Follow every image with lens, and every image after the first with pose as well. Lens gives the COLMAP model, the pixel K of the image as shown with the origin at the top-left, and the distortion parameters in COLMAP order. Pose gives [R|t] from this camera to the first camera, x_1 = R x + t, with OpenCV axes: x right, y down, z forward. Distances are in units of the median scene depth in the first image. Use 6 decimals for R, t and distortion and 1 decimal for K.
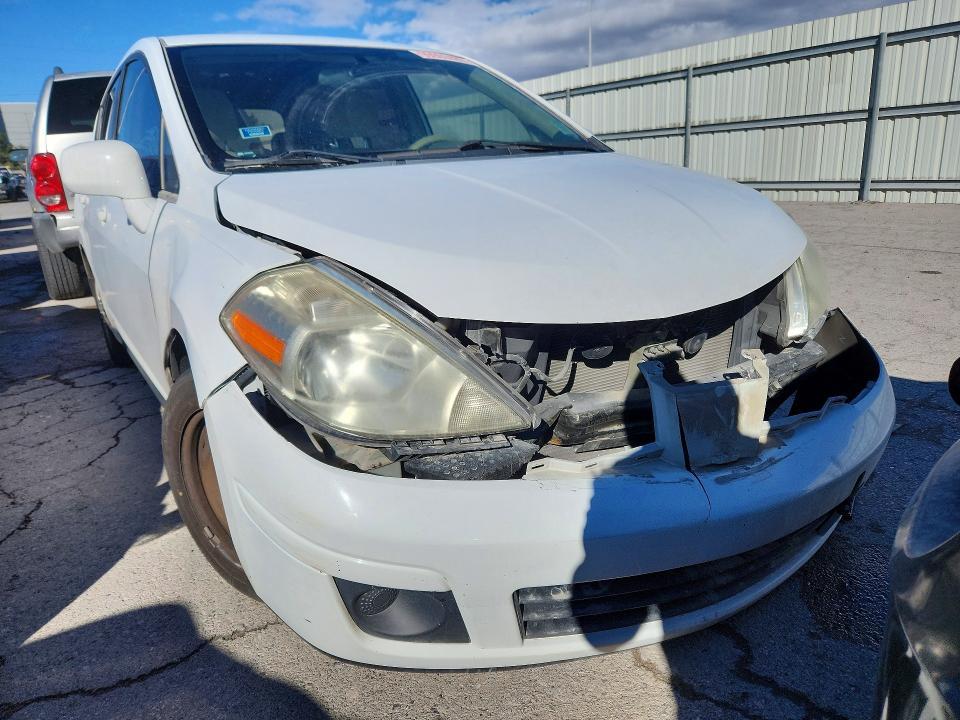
lens RADIAL K [[649.7, 0, 478.3], [0, 649.7, 343.0], [0, 0, 1]] dist [0.065159, -0.060071]
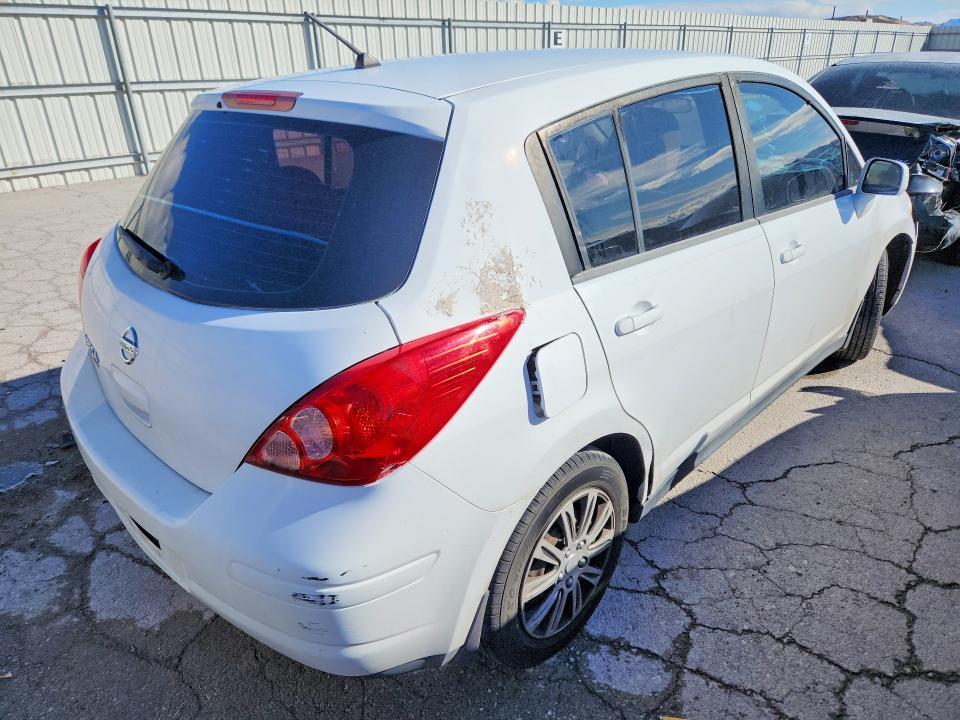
lens RADIAL K [[645.8, 0, 484.2], [0, 645.8, 357.5], [0, 0, 1]] dist [0.071903, -0.063991]
pose [[-0.203491, -0.351935, 0.913637, -0.406524], [0.299977, 0.865872, 0.400349, -0.167285], [-0.931990, 0.355538, -0.070625, 0.450838]]
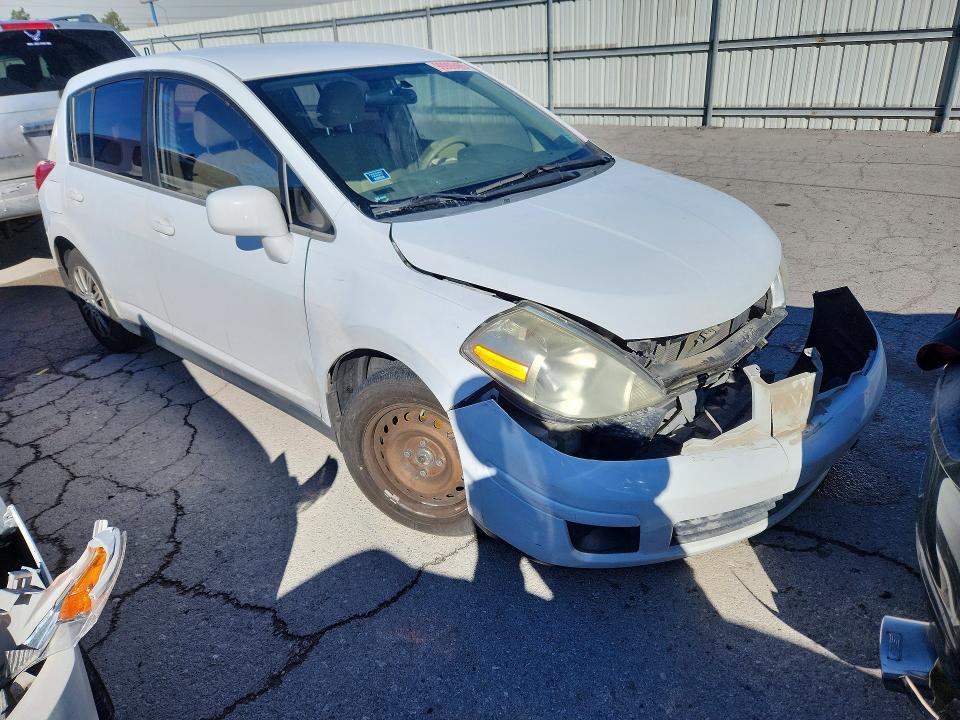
lens RADIAL K [[649.7, 0, 478.3], [0, 649.7, 343.0], [0, 0, 1]] dist [0.065159, -0.060071]
pose [[0.969696, -0.103360, 0.221376, -0.096954], [0.073146, 0.987361, 0.140596, -0.036049], [-0.233110, -0.120142, 0.965000, -0.054283]]
